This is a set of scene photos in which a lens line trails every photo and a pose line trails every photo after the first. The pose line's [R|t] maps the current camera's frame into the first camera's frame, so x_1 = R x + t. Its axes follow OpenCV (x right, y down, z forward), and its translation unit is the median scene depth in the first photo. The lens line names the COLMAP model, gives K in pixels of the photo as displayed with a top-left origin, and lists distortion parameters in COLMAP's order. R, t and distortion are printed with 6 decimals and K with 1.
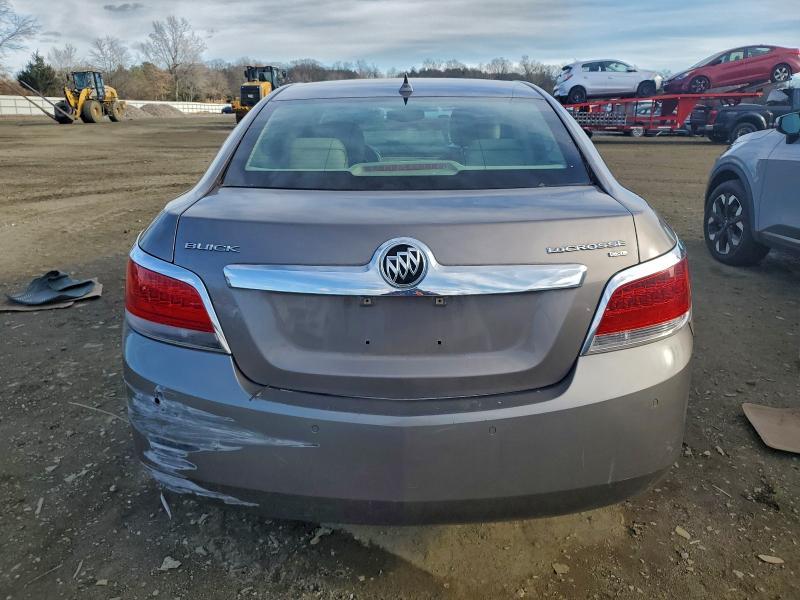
lens RADIAL K [[610.0, 0, 400.0], [0, 610.0, 300.0], [0, 0, 1]] dist [0.018215, -0.004911]
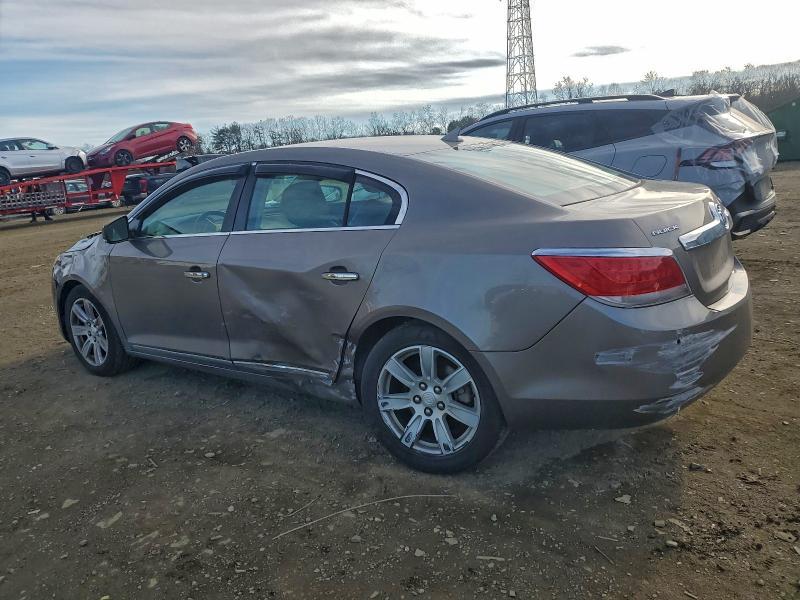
lens RADIAL K [[610.0, 0, 400.0], [0, 610.0, 300.0], [0, 0, 1]] dist [0.018215, -0.004911]
pose [[0.580190, -0.244166, 0.777022, -0.117332], [0.330247, 0.942590, 0.049602, -0.013625], [-0.744524, 0.227831, 0.627516, 0.034641]]
